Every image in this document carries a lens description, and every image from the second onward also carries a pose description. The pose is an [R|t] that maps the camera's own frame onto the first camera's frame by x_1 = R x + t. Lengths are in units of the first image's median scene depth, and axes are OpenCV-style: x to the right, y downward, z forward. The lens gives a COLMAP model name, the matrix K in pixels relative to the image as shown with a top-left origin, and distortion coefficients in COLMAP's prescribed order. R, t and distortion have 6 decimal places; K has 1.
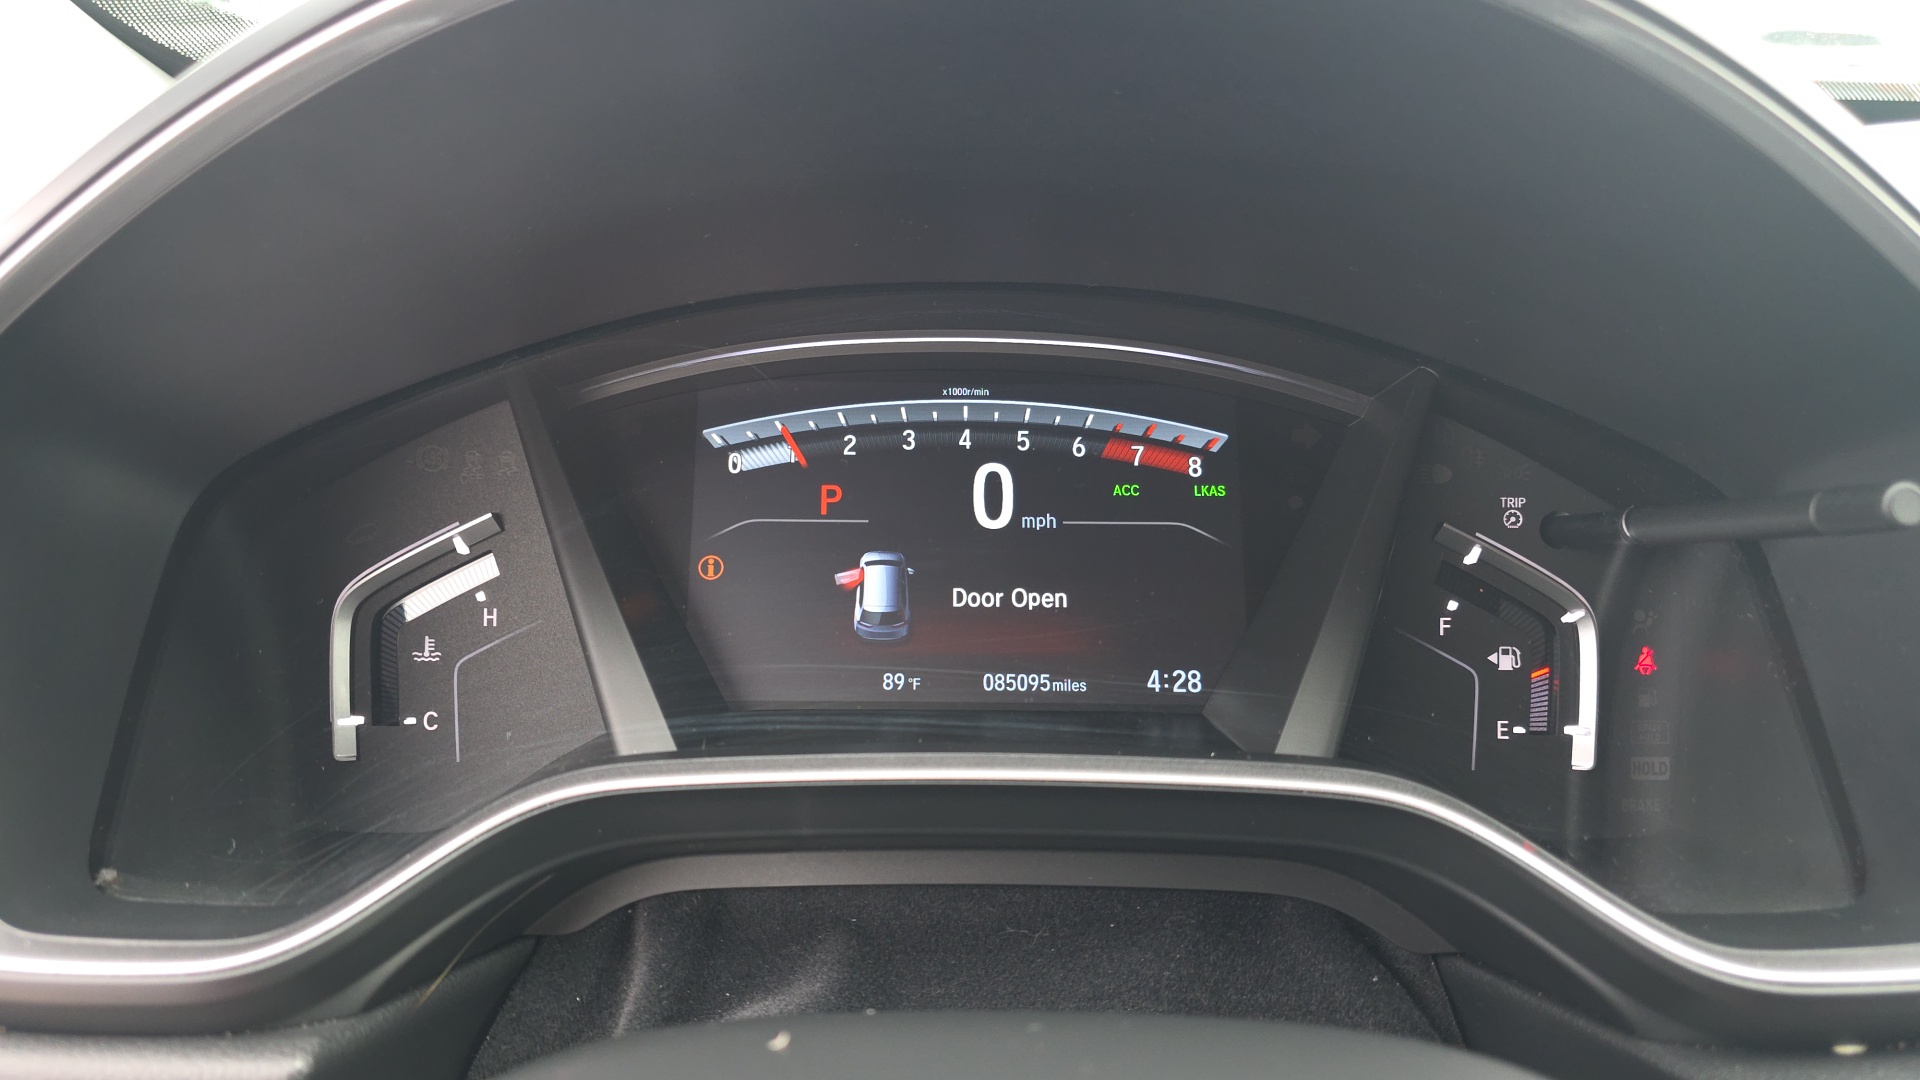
lens RADIAL K [[1323.3, 0, 952.8], [0, 1323.3, 548.1], [0, 0, 1]] dist [0.059794, -0.072253]
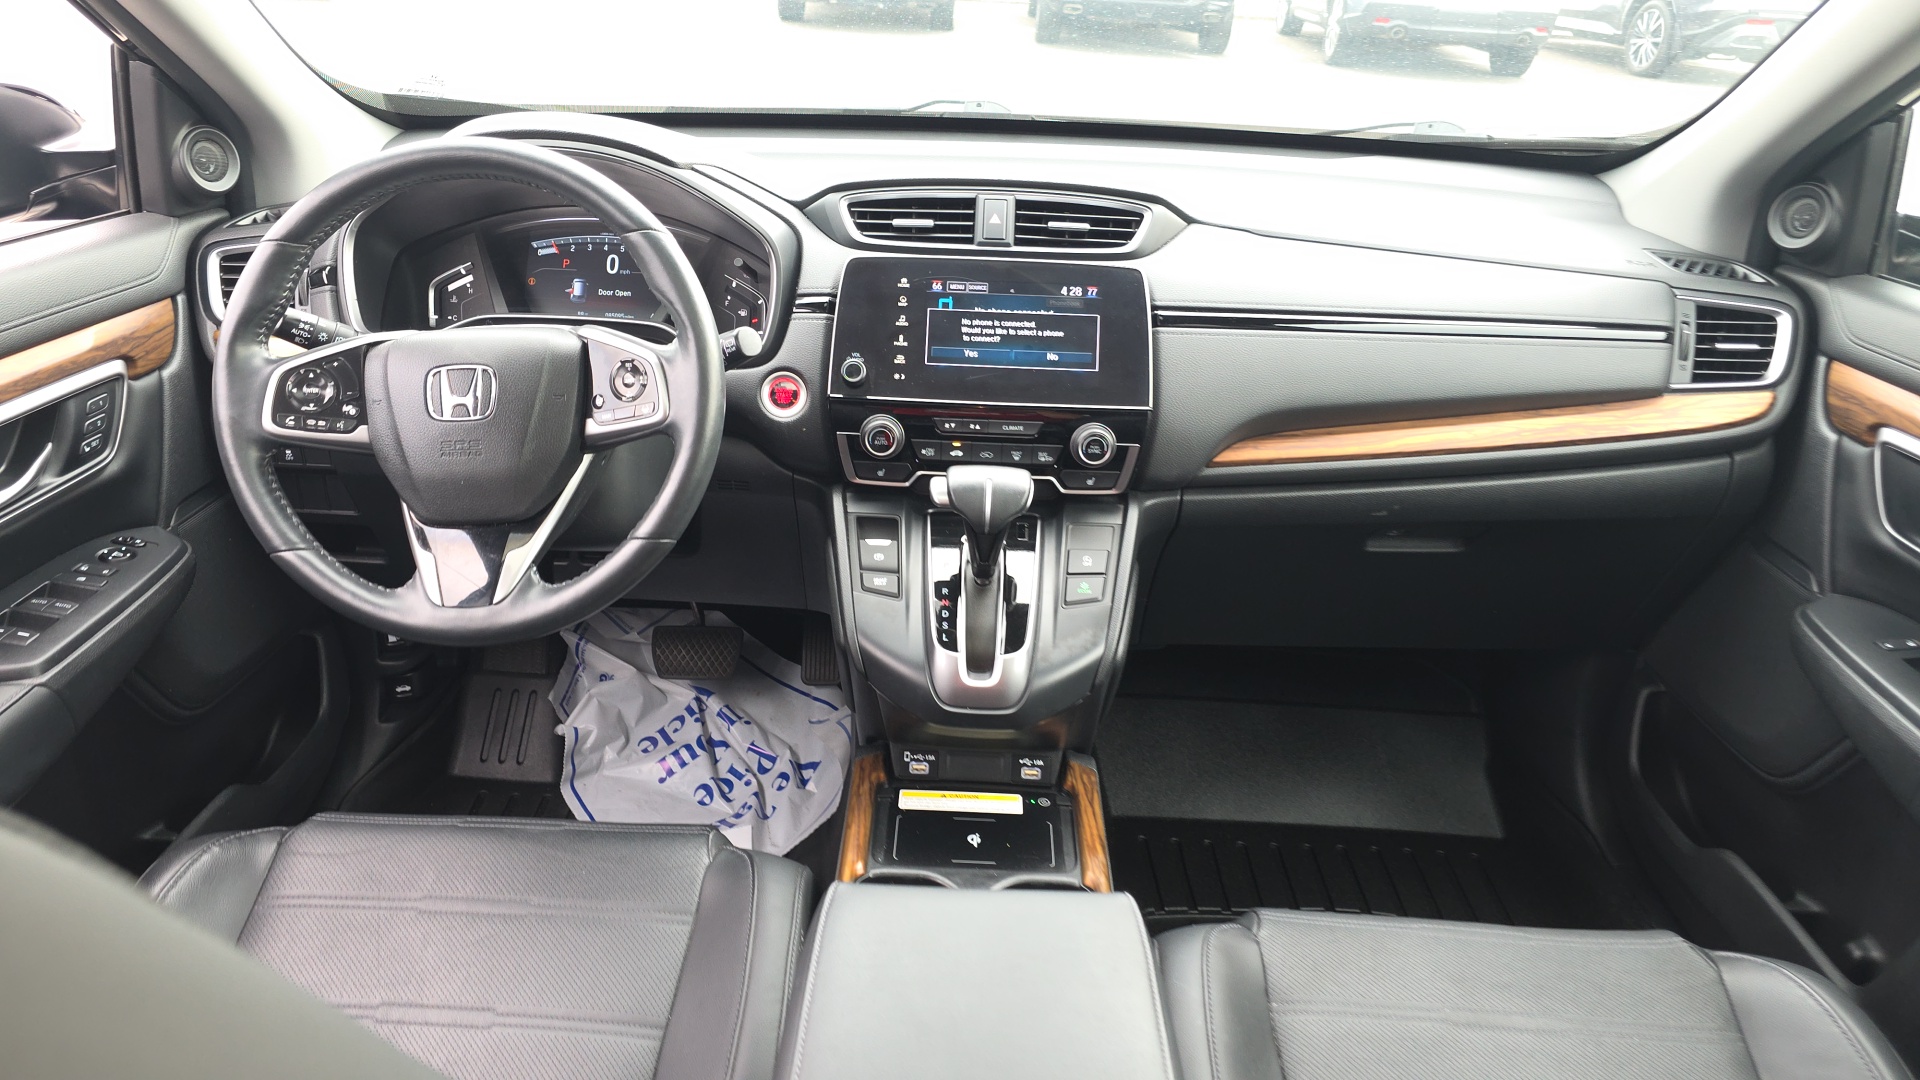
lens RADIAL K [[1301.5, 0, 943.2], [0, 1301.5, 517.6], [0, 0, 1]] dist [0.062851, -0.079861]
pose [[0.998989, 0.037264, -0.025134, 1.037318], [-0.034503, 0.994131, 0.102534, 0.247398], [0.028807, -0.101564, 0.994412, -2.550479]]
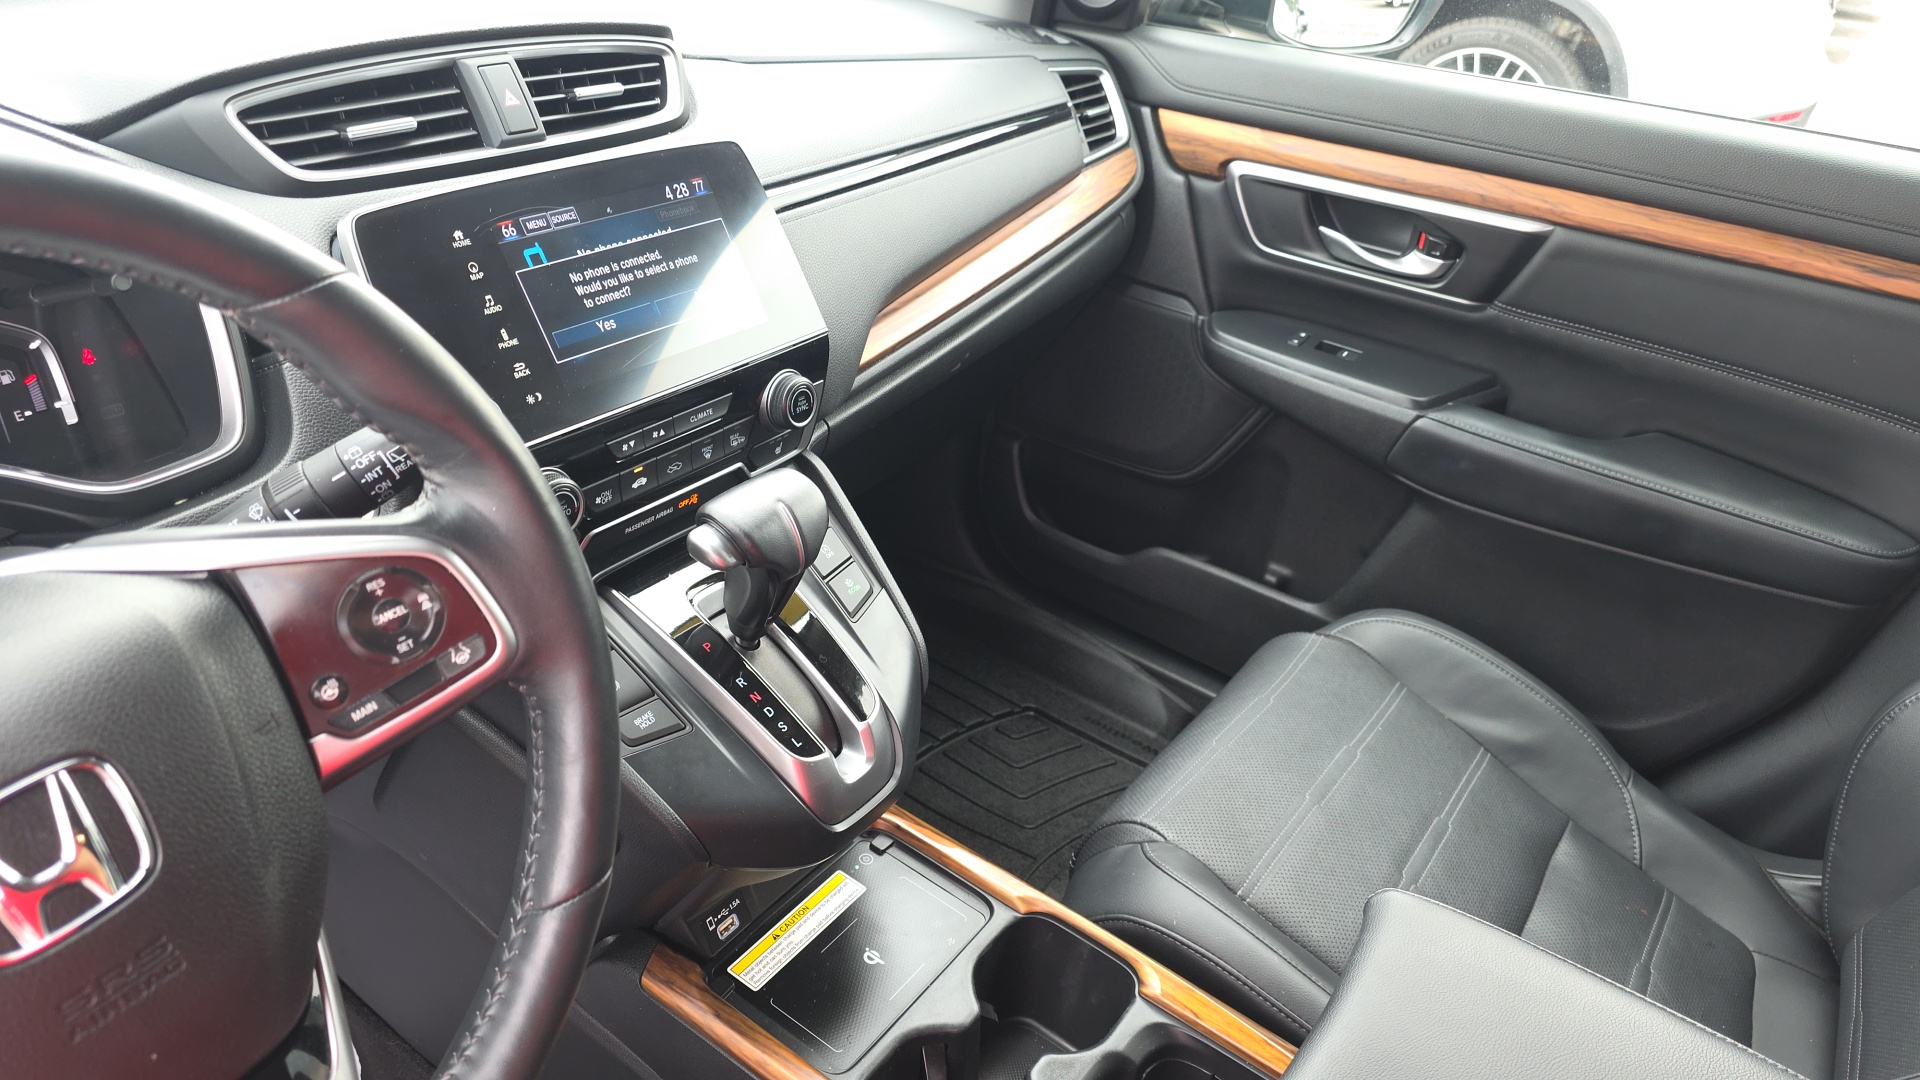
lens RADIAL K [[1302.1, 0, 999.5], [0, 1302.1, 537.0], [0, 0, 1]] dist [-0.005523, -0.004633]
pose [[0.557744, -0.375824, 0.740052, -0.194376], [0.148688, 0.922433, 0.356383, -0.132096], [-0.816586, -0.088733, 0.570362, -1.036111]]
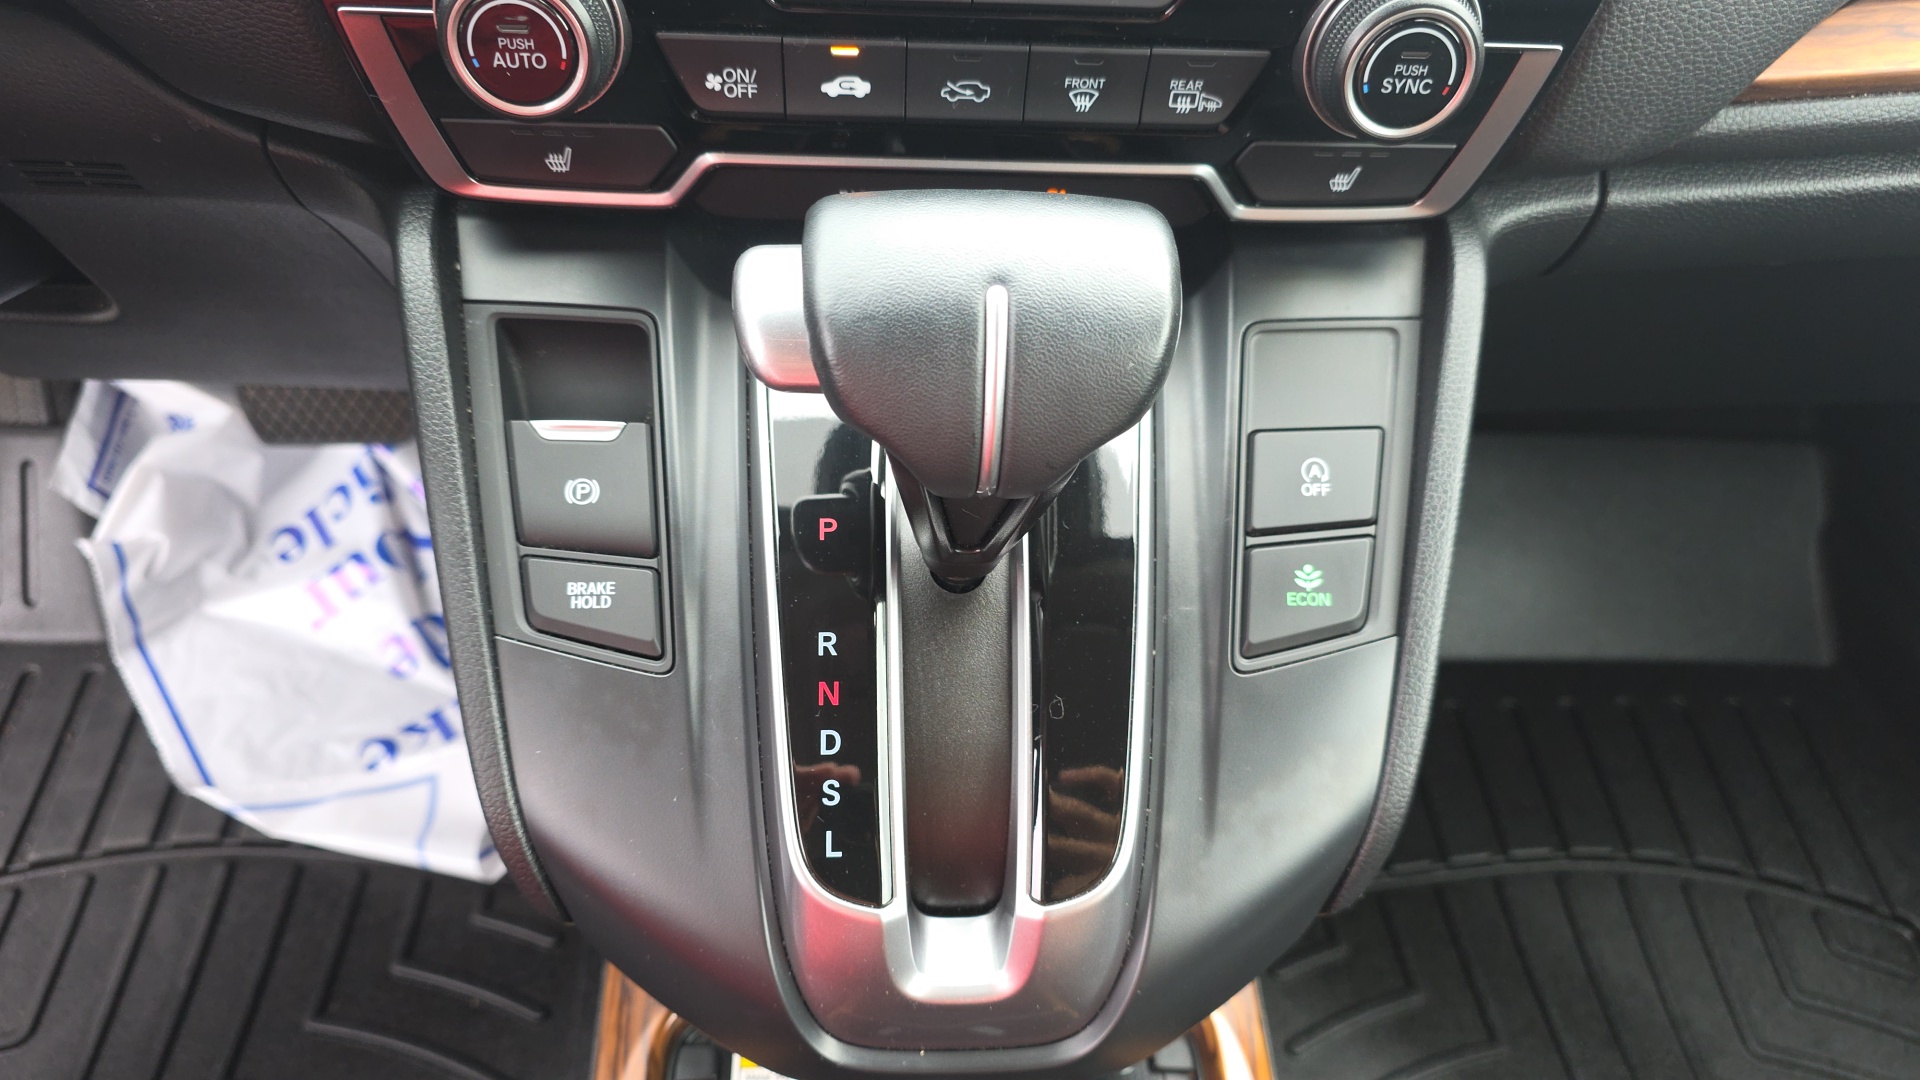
lens RADIAL K [[1342.7, 0, 955.6], [0, 1342.7, 562.6], [0, 0, 1]] dist [0.018144, -0.038561]
pose [[0.998489, 0.004621, 0.054759, 1.008494], [-0.032962, 0.847670, 0.529499, 0.224279], [-0.043971, -0.530504, 0.846541, -0.299029]]
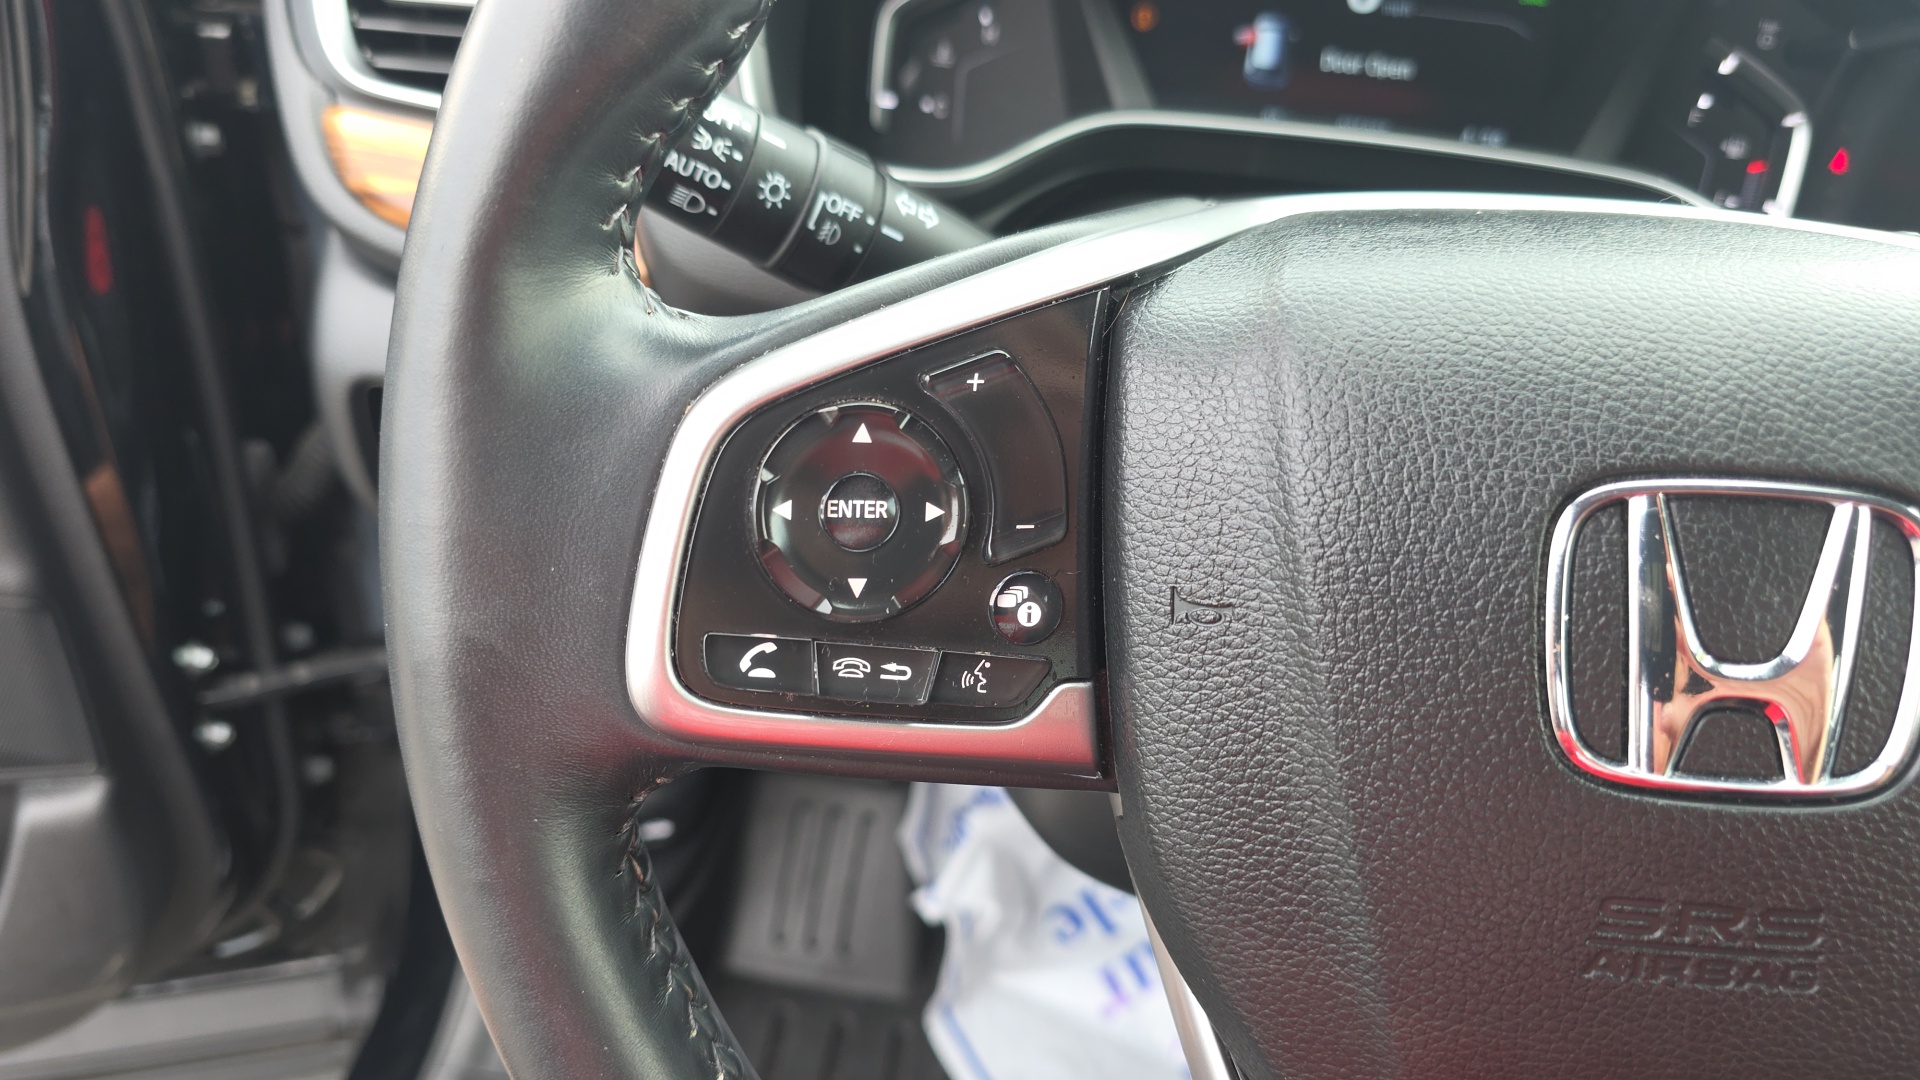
lens RADIAL K [[1363.3, 0, 949.6], [0, 1363.3, 536.6], [0, 0, 1]] dist [-0.005269, -0.005257]
pose [[0.990732, 0.125024, -0.053096, -0.236330], [-0.106674, 0.958143, 0.265675, 0.169892], [0.084090, -0.257549, 0.962599, -0.463861]]
